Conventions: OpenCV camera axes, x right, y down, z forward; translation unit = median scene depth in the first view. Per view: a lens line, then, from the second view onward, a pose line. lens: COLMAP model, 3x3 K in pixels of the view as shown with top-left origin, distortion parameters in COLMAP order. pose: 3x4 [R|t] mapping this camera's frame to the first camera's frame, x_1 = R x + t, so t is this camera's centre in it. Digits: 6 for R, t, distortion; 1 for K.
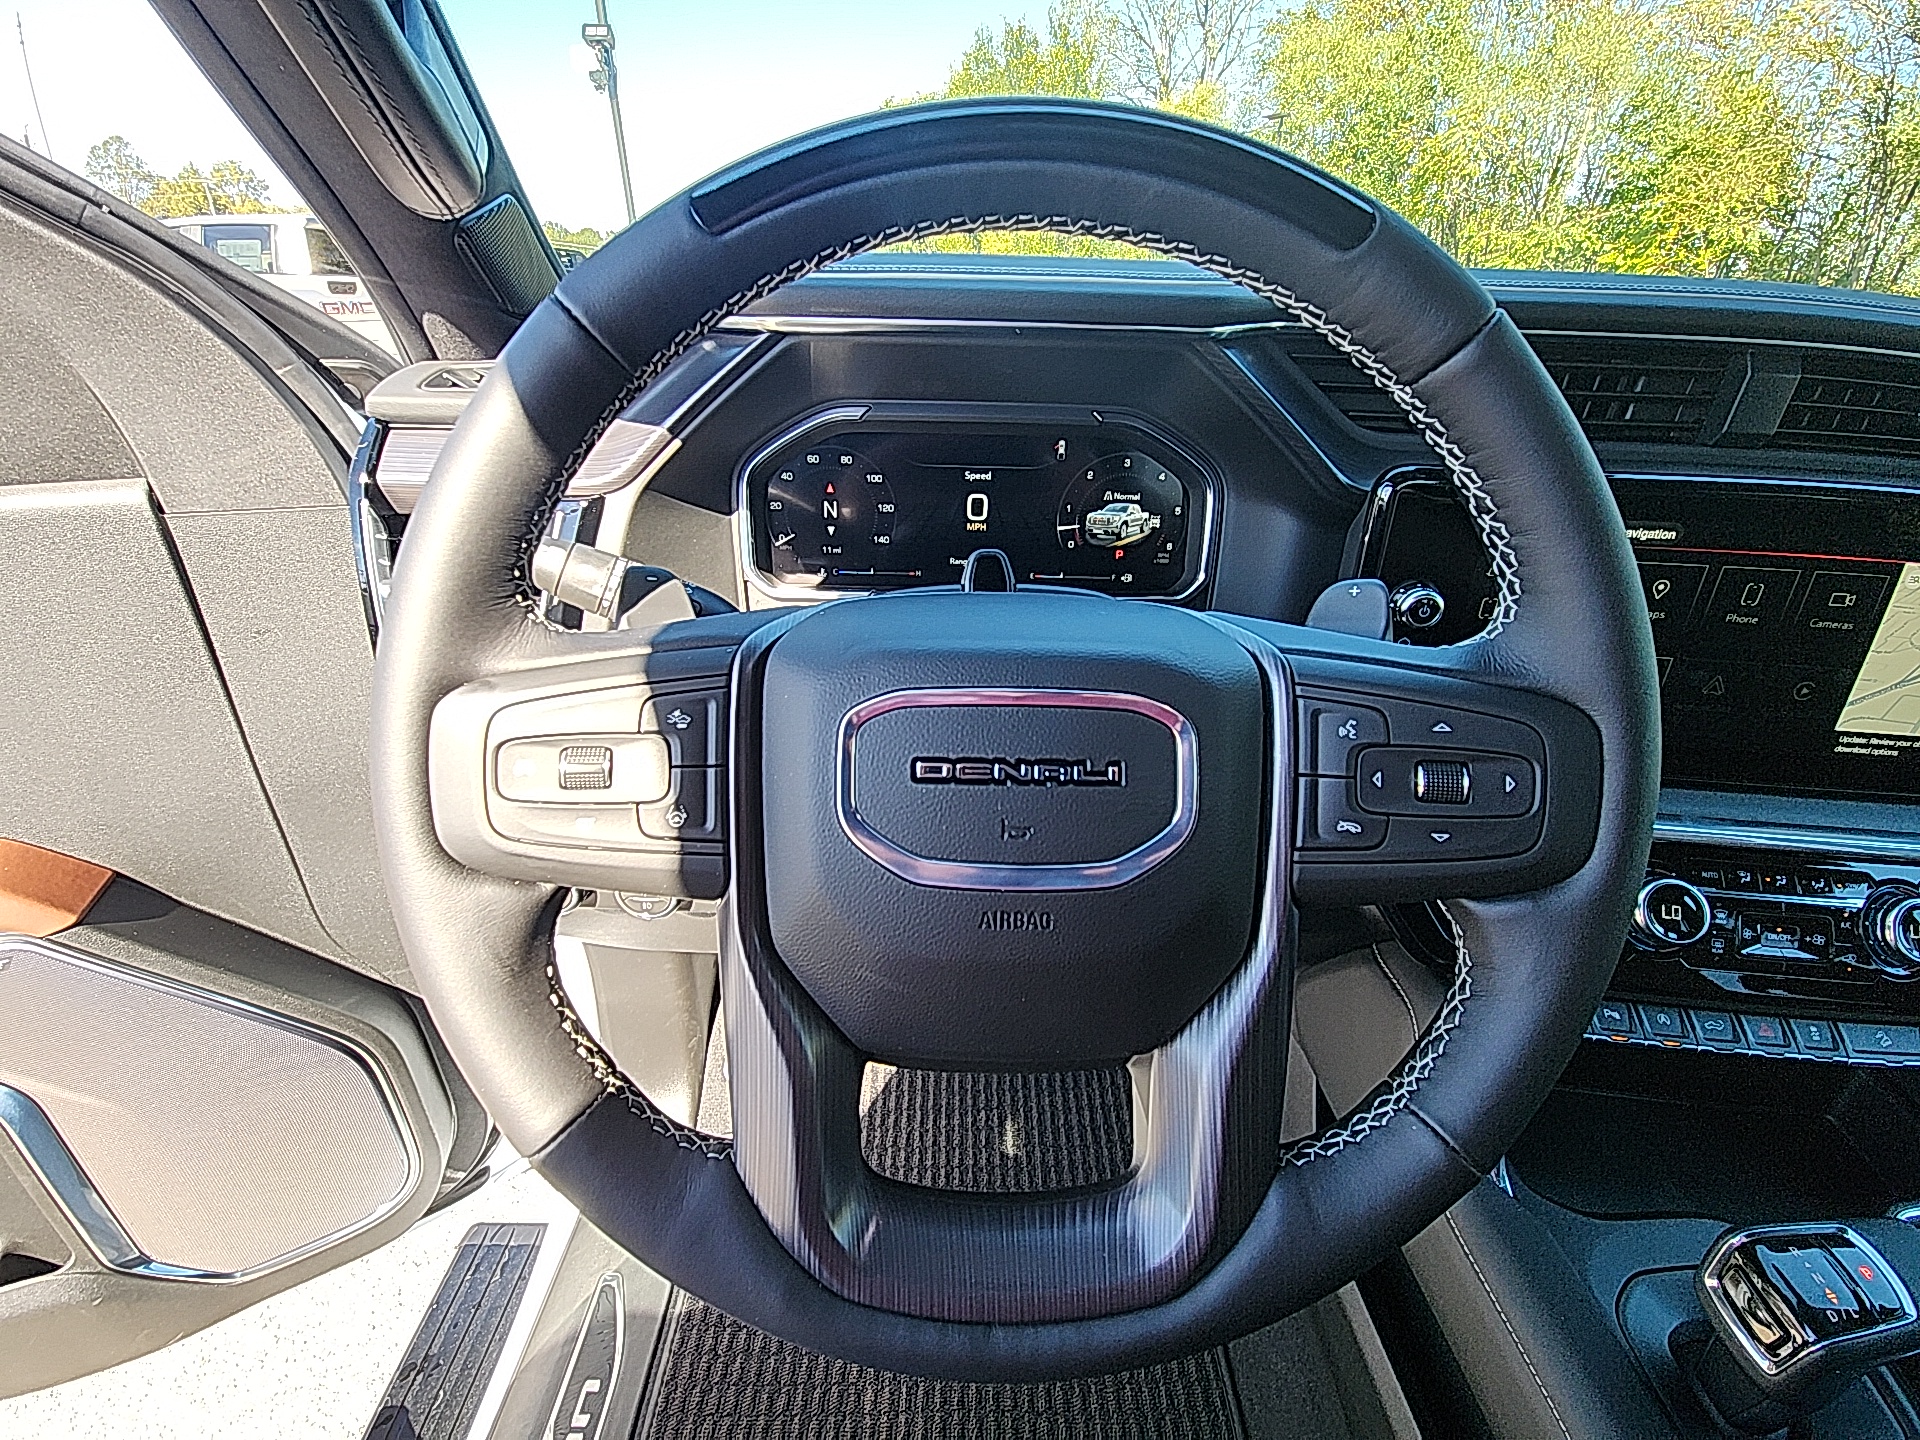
lens RADIAL K [[774.6, 0, 951.6], [0, 774.6, 699.9], [0, 0, 1]] dist [0.032386, -0.020794]
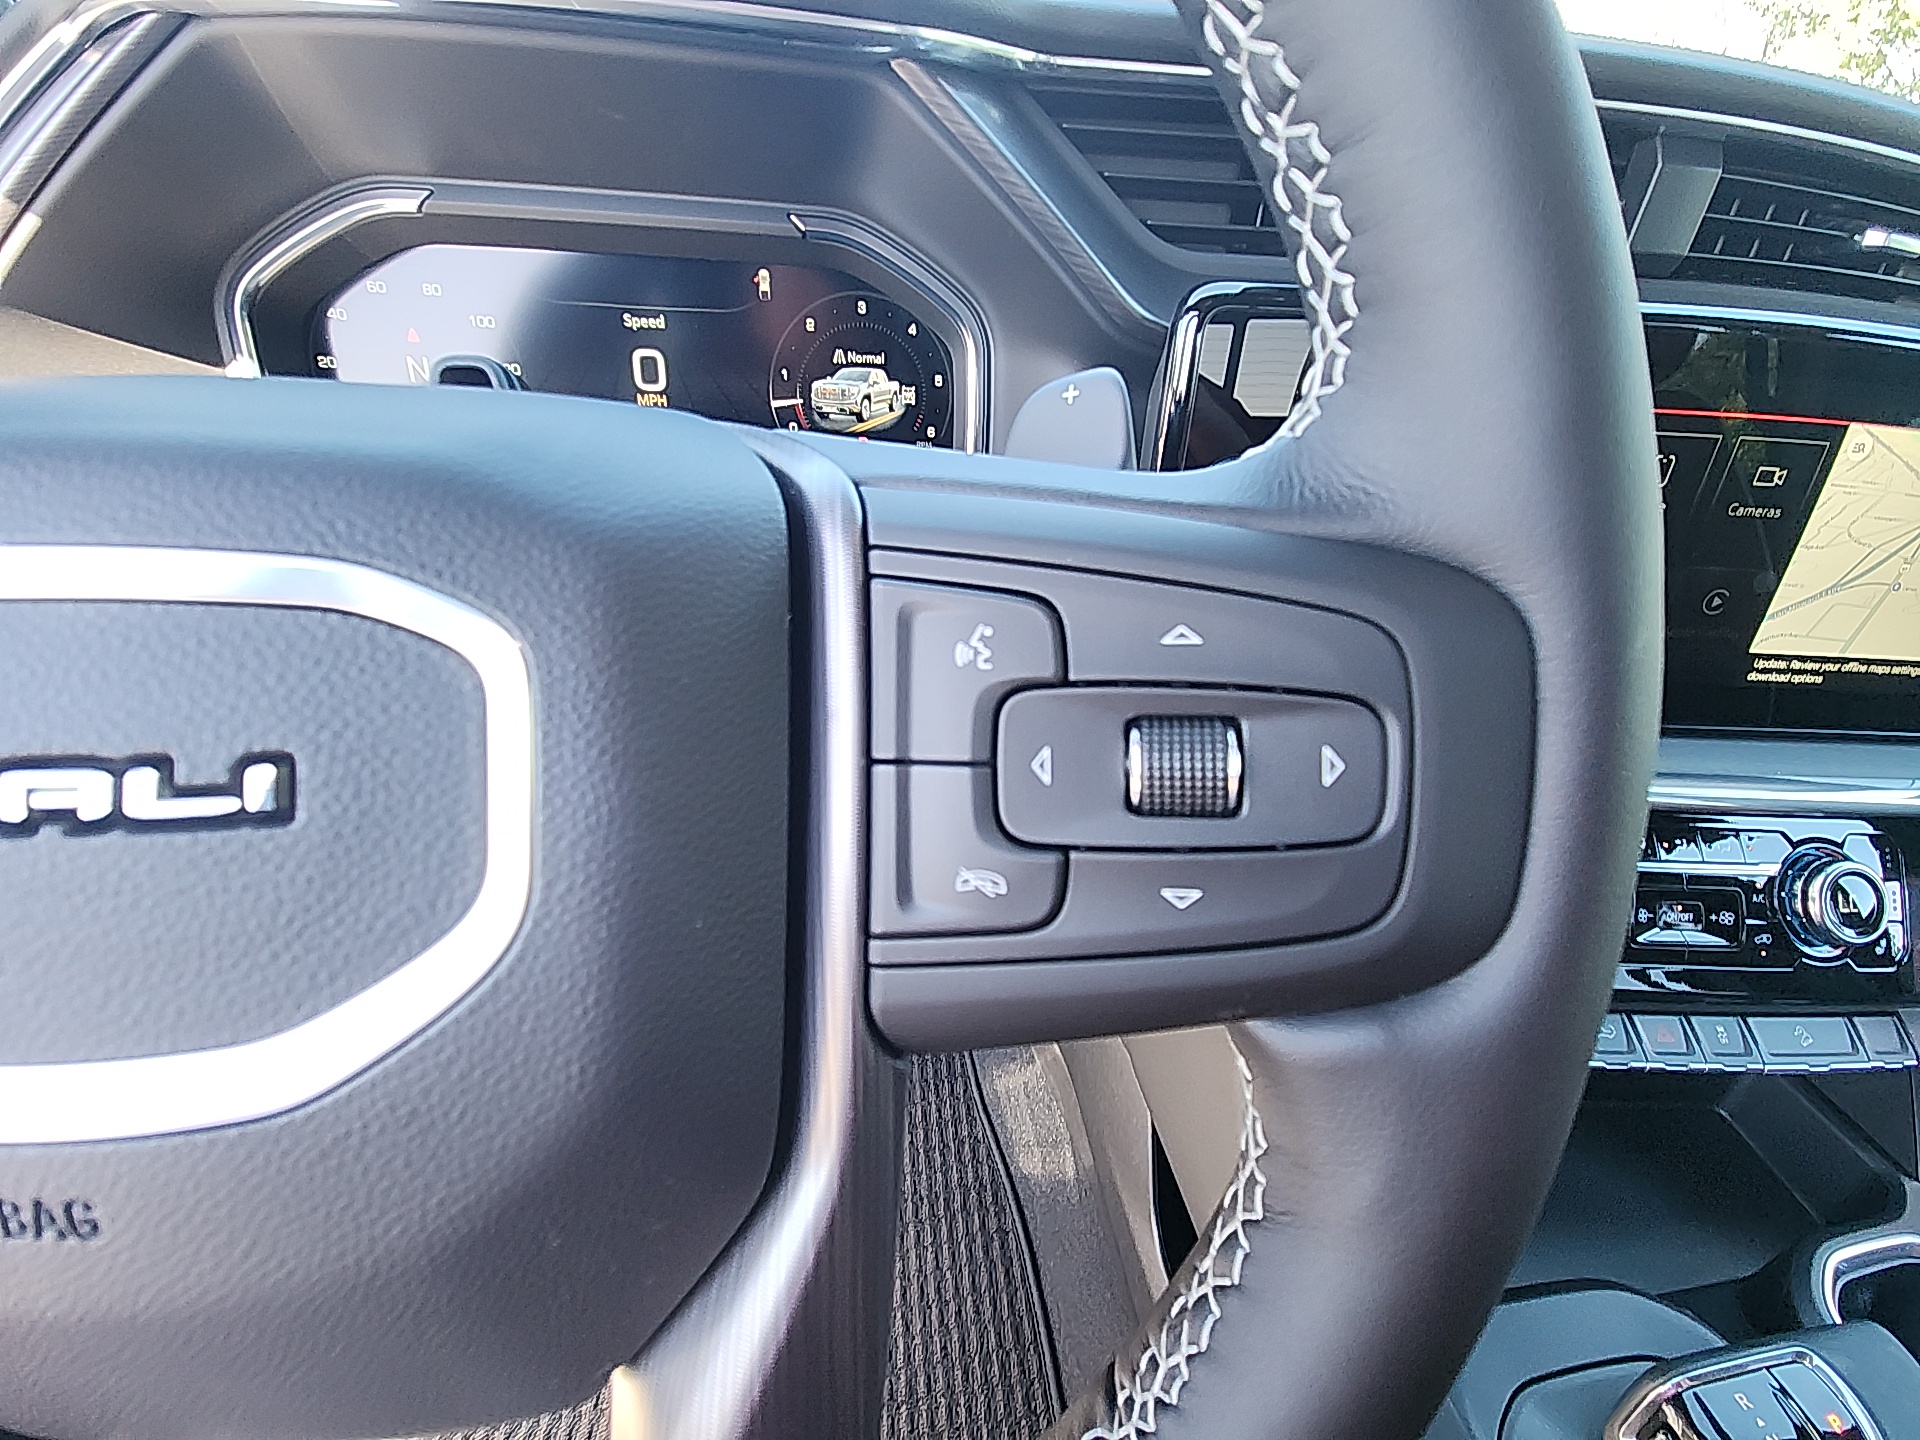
lens RADIAL K [[771.8, 0, 949.8], [0, 771.8, 702.2], [0, 0, 1]] dist [0.021580, -0.012526]
pose [[0.991798, -0.037583, 0.122163, 0.205402], [0.031796, 0.998294, 0.048980, 0.021204], [-0.123796, -0.044694, 0.991301, 0.274857]]
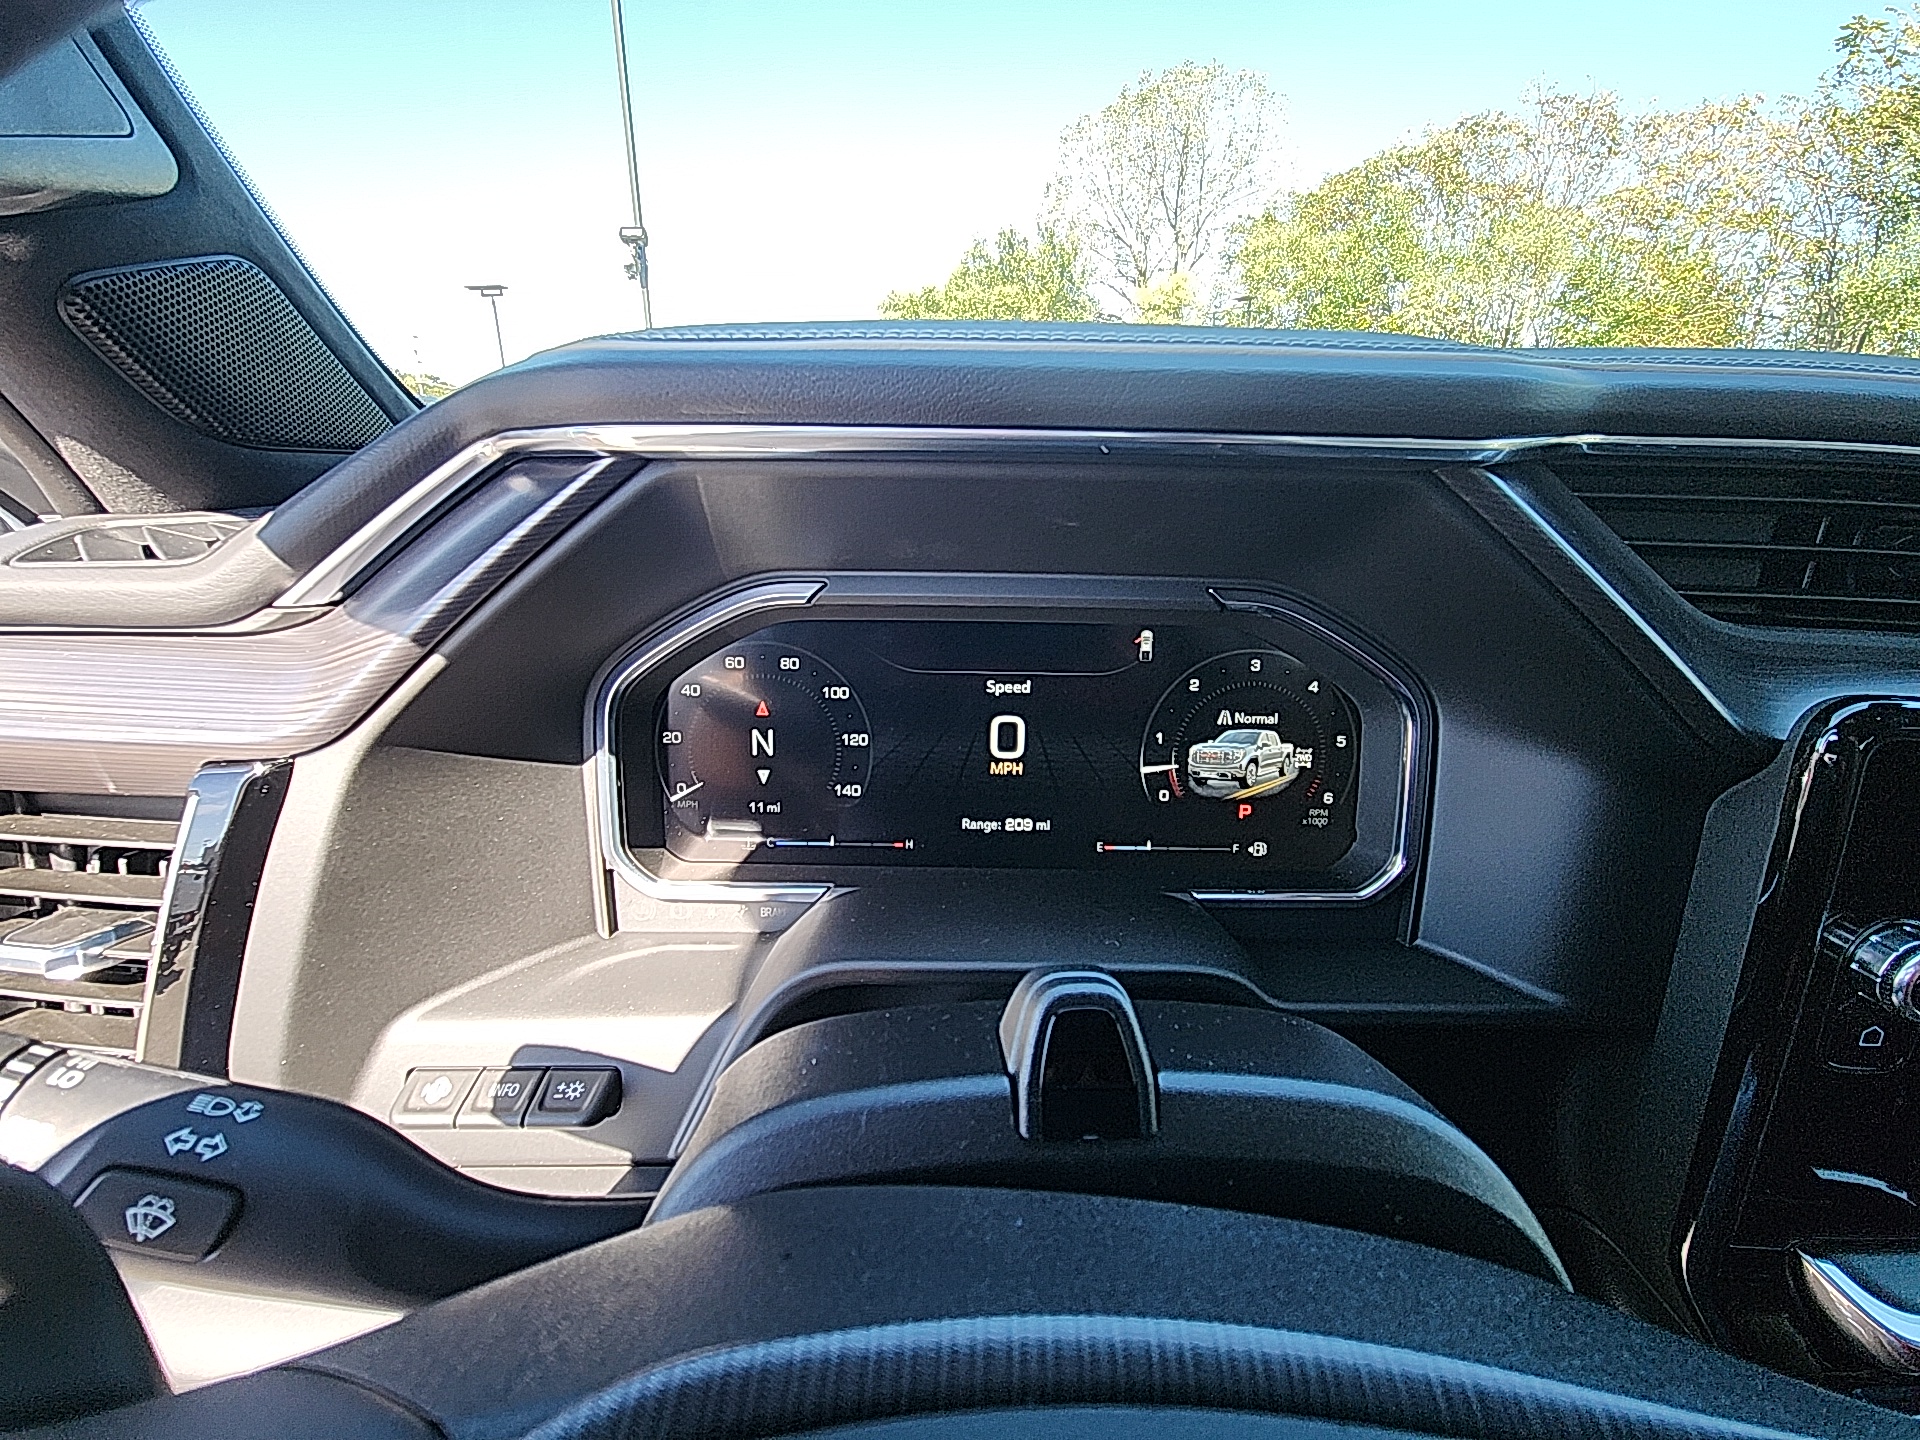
lens RADIAL K [[770.4, 0, 950.9], [0, 770.4, 719.5], [0, 0, 1]] dist [0.000865, 0.000248]
pose [[0.999975, -0.005993, -0.003851, -0.008241], [0.005378, 0.989601, -0.143741, -0.178777], [0.004673, 0.143716, 0.989608, 0.414044]]
